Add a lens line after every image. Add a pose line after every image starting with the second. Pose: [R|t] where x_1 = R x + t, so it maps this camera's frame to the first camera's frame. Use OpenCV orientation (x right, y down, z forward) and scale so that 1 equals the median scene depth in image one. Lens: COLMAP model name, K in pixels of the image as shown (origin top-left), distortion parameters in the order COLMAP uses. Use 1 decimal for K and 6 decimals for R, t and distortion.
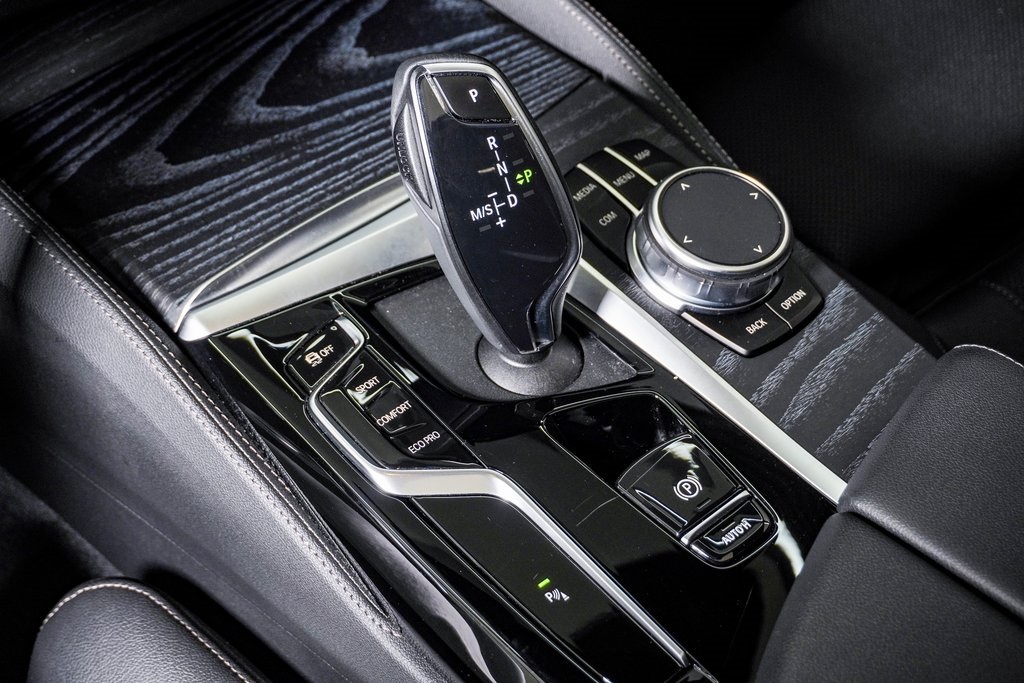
lens RADIAL K [[1795.3, 0, 513.3], [0, 1795.3, 341.1], [0, 0, 1]] dist [-0.000283, 0.000000]
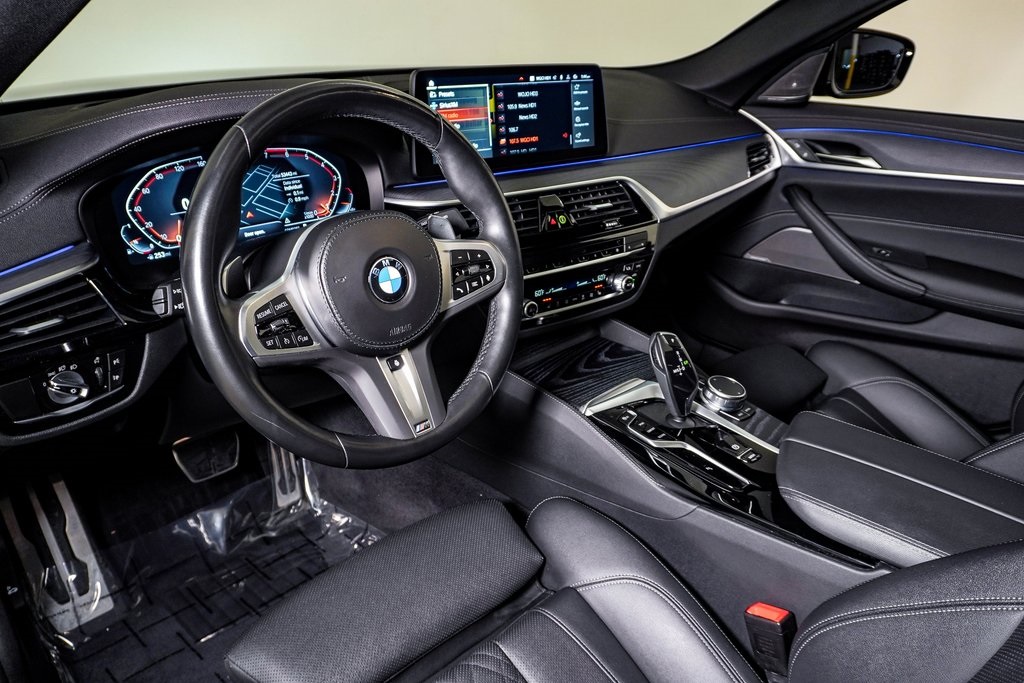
lens RADIAL K [[721.1, 0, 501.1], [0, 721.1, 347.2], [0, 0, 1]] dist [-0.070030, 0.020078]
pose [[0.999580, 0.003069, 0.028820, -0.368759], [0.007847, 0.928591, -0.371022, 0.377680], [-0.027901, 0.371092, 0.928177, -0.350287]]
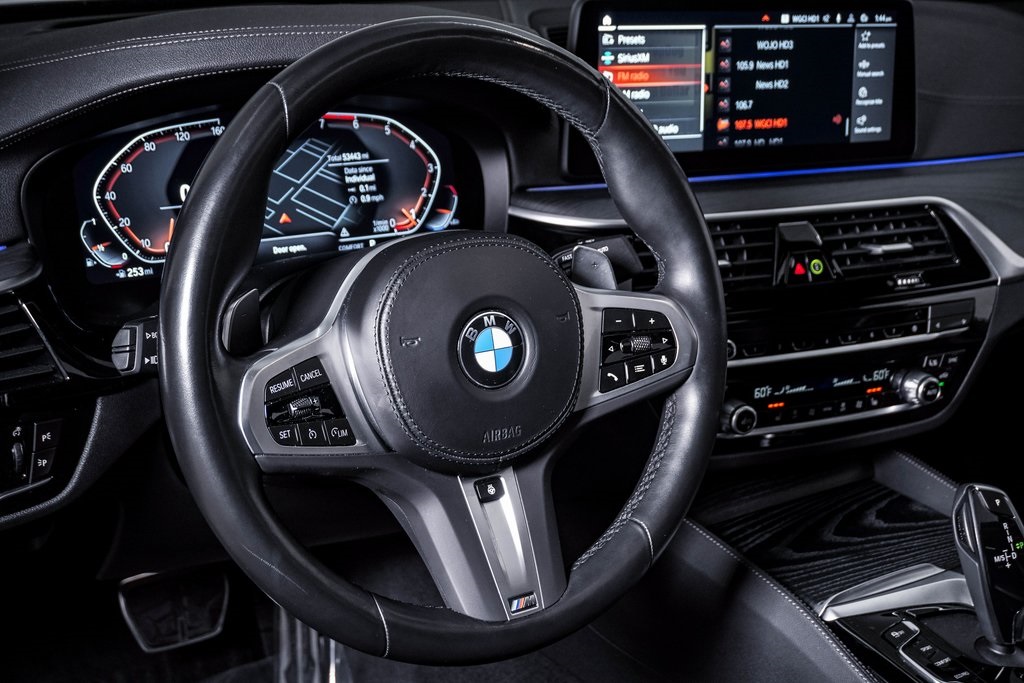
lens RADIAL K [[1304.8, 0, 495.9], [0, 1304.8, 354.8], [0, 0, 1]] dist [-0.037124, 0.000000]
pose [[0.983958, 0.097741, -0.149245, -0.332488], [-0.154103, 0.887151, -0.434989, 0.392245], [0.089886, 0.451010, 0.887981, -0.408326]]
